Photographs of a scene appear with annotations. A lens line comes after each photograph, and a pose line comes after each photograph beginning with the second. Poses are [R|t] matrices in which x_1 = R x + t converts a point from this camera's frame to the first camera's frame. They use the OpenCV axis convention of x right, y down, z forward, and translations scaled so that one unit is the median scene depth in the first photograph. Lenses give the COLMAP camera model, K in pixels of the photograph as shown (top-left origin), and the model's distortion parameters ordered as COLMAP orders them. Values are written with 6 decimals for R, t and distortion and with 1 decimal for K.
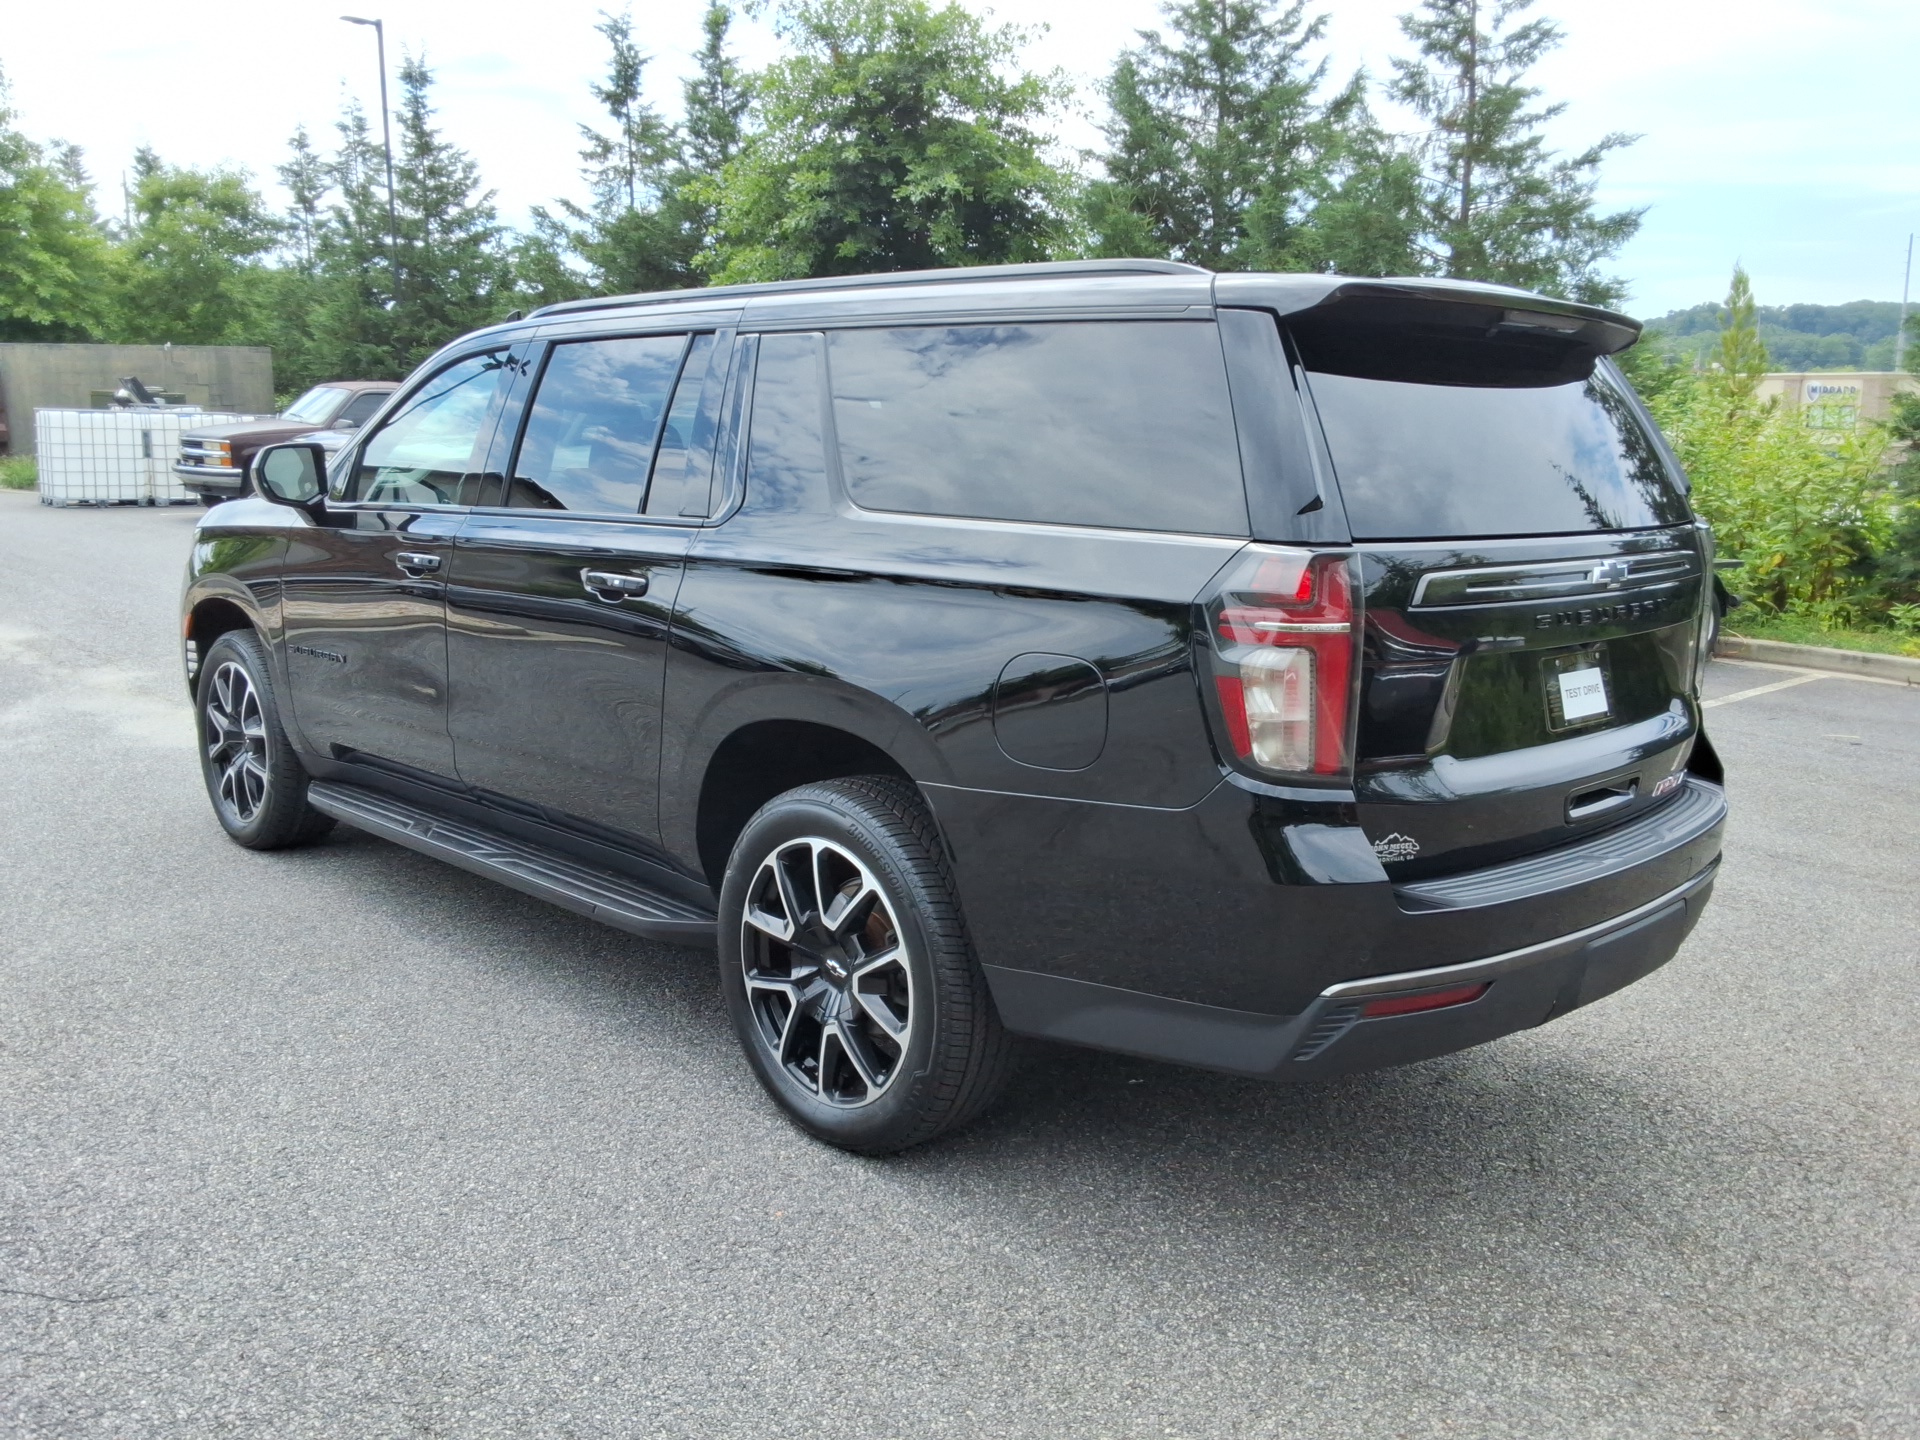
lens RADIAL K [[1544.4, 0, 971.3], [0, 1544.4, 689.0], [0, 0, 1]] dist [0.102512, -0.160199]
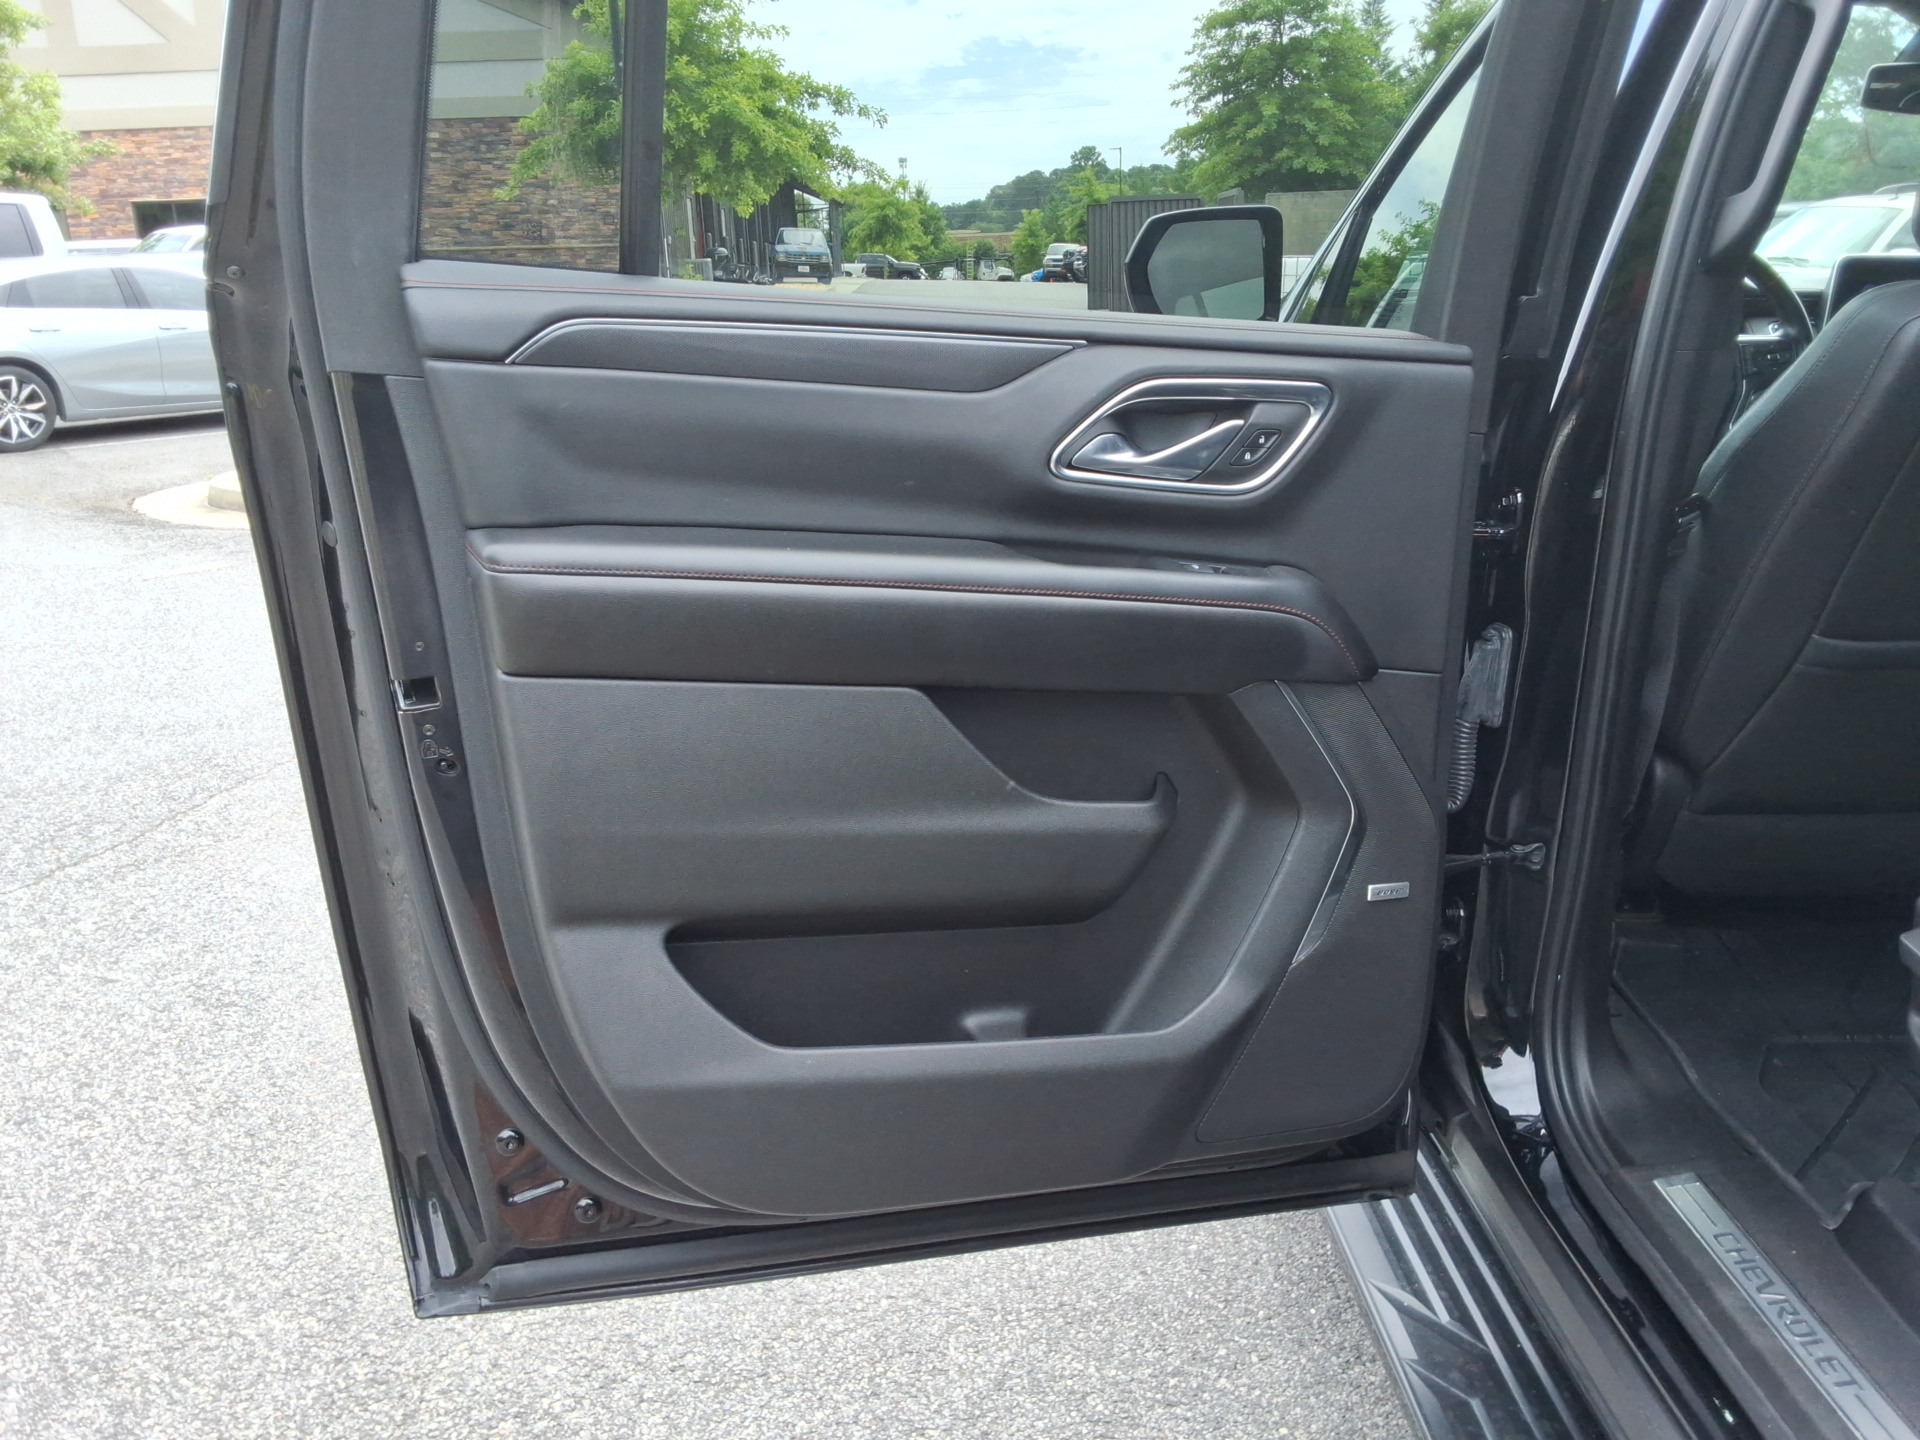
lens RADIAL K [[1544.4, 0, 977.0], [0, 1544.4, 697.4], [0, 0, 1]] dist [0.102512, -0.160199]
pose [[0.729610, 0.161685, -0.664475, -0.049657], [-0.098209, 0.986350, 0.132170, -0.021572], [0.676775, -0.031175, 0.735530, 0.198083]]
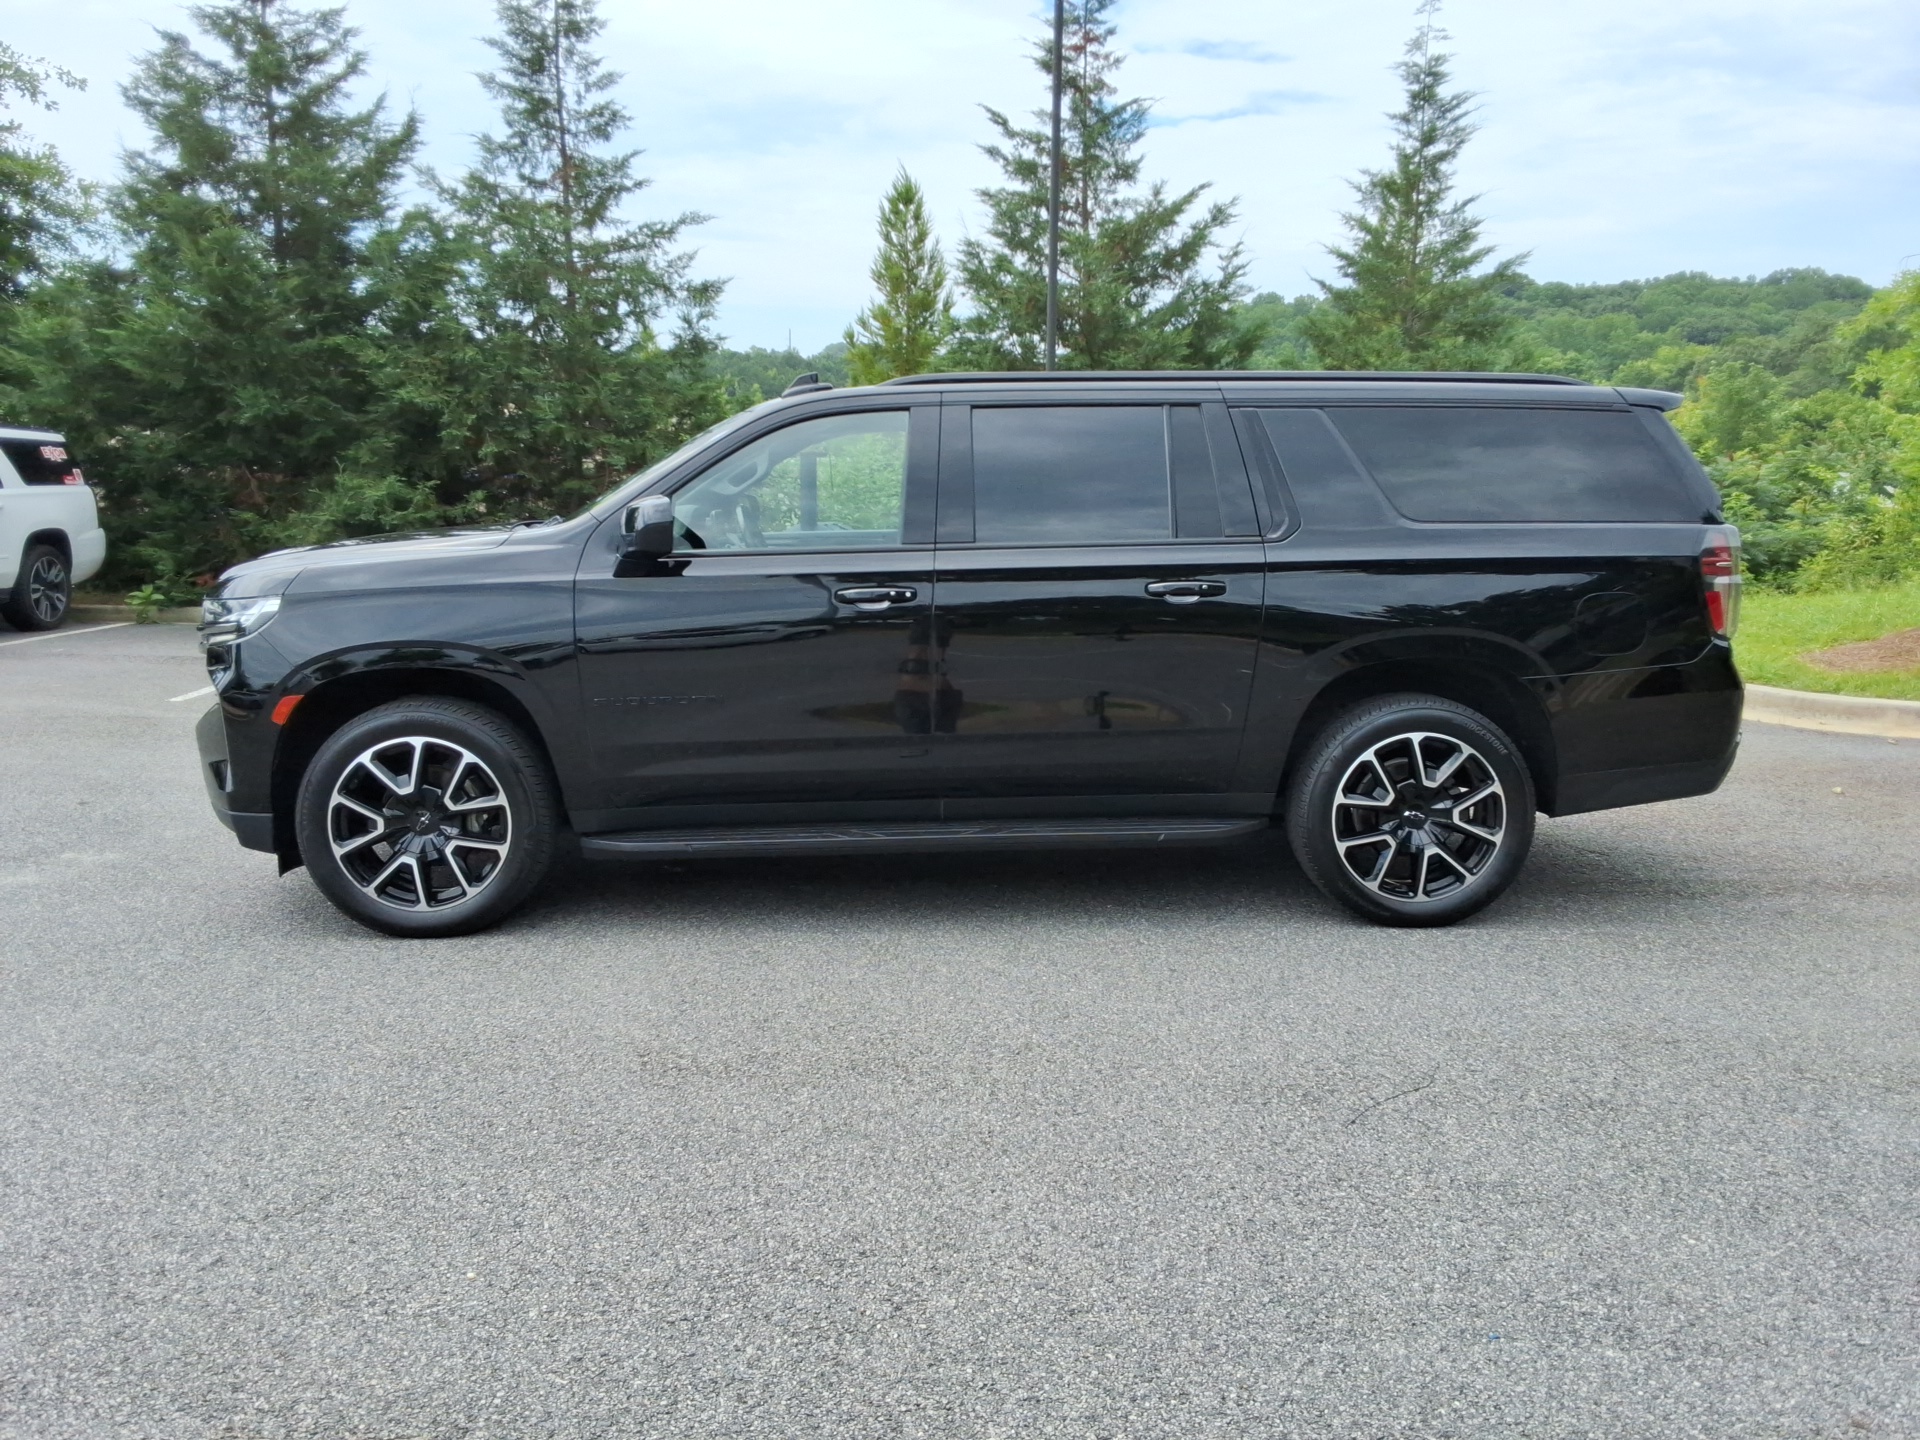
lens RADIAL K [[1544.4, 0, 978.2], [0, 1544.4, 691.1], [0, 0, 1]] dist [0.102512, -0.160199]
pose [[0.676146, -0.115696, 0.727627, -0.341908], [0.125704, 0.991228, 0.040799, -0.014384], [-0.725965, 0.063879, 0.684759, 0.053929]]
